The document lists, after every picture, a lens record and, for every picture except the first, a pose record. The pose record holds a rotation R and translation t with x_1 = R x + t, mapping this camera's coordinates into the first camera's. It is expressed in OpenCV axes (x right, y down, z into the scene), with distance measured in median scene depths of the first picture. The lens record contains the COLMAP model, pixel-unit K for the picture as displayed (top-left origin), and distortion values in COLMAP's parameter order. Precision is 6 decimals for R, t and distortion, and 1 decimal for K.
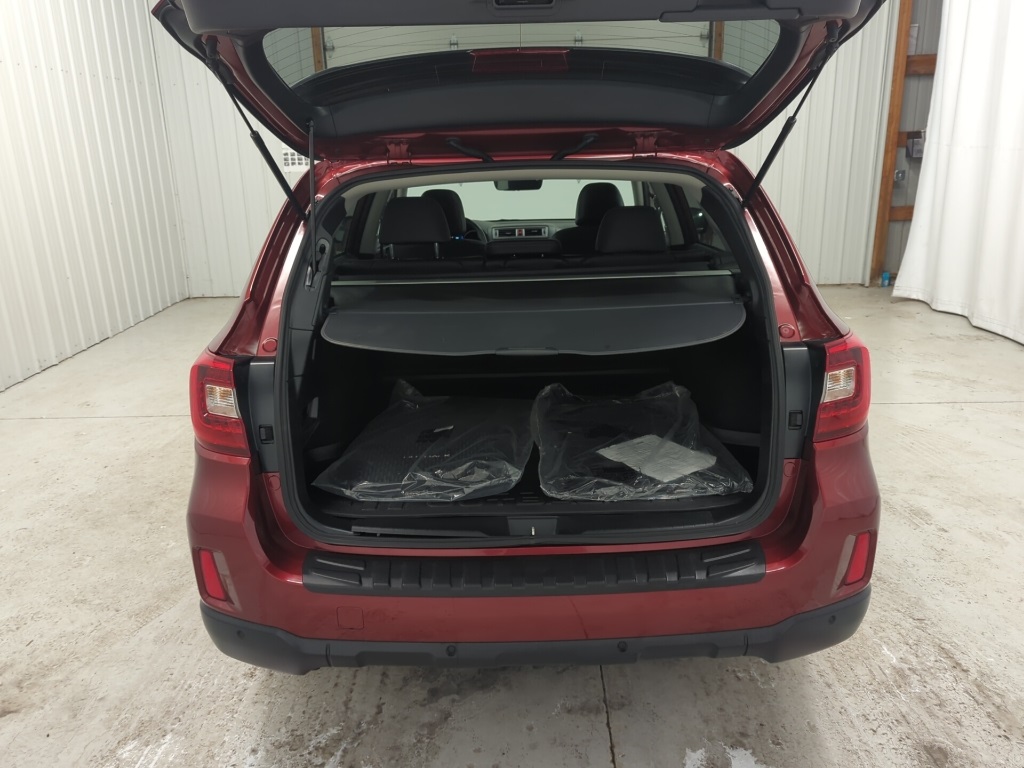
lens RADIAL K [[825.8, 0, 517.6], [0, 825.8, 379.2], [0, 0, 1]] dist [0.074458, -0.068090]
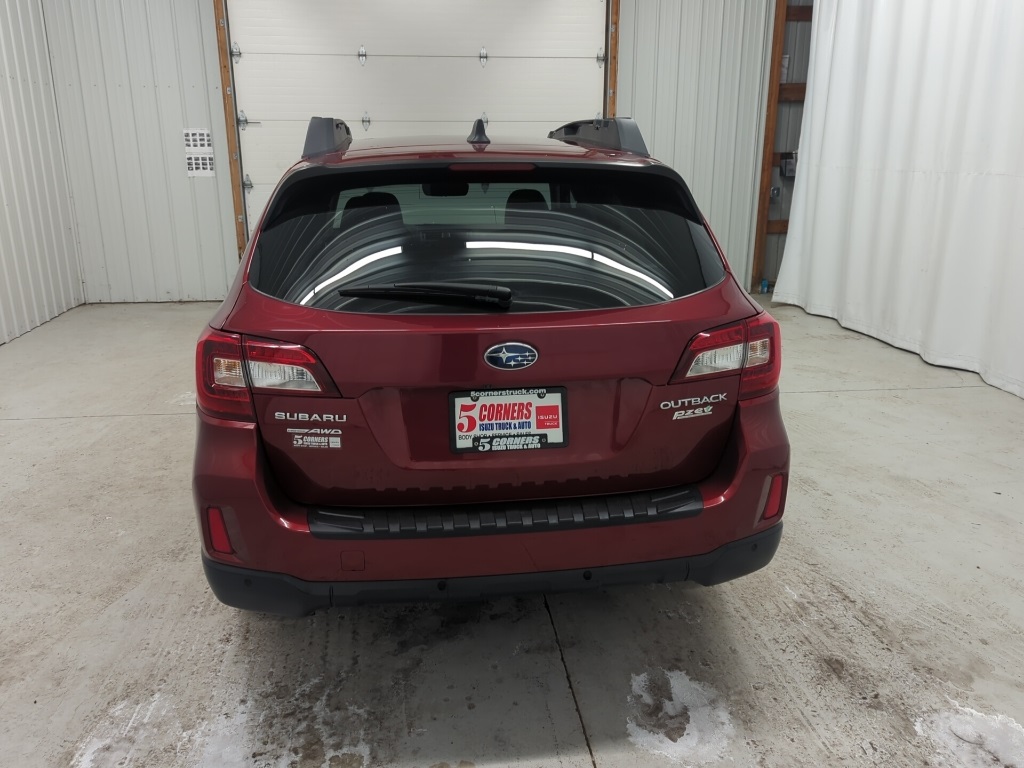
lens RADIAL K [[825.8, 0, 517.9], [0, 825.8, 382.1], [0, 0, 1]] dist [0.074458, -0.068090]
pose [[0.990931, -0.013087, 0.133733, -0.091590], [0.014733, 0.999827, -0.011319, 0.043356], [-0.133561, 0.013187, 0.990953, -0.113611]]
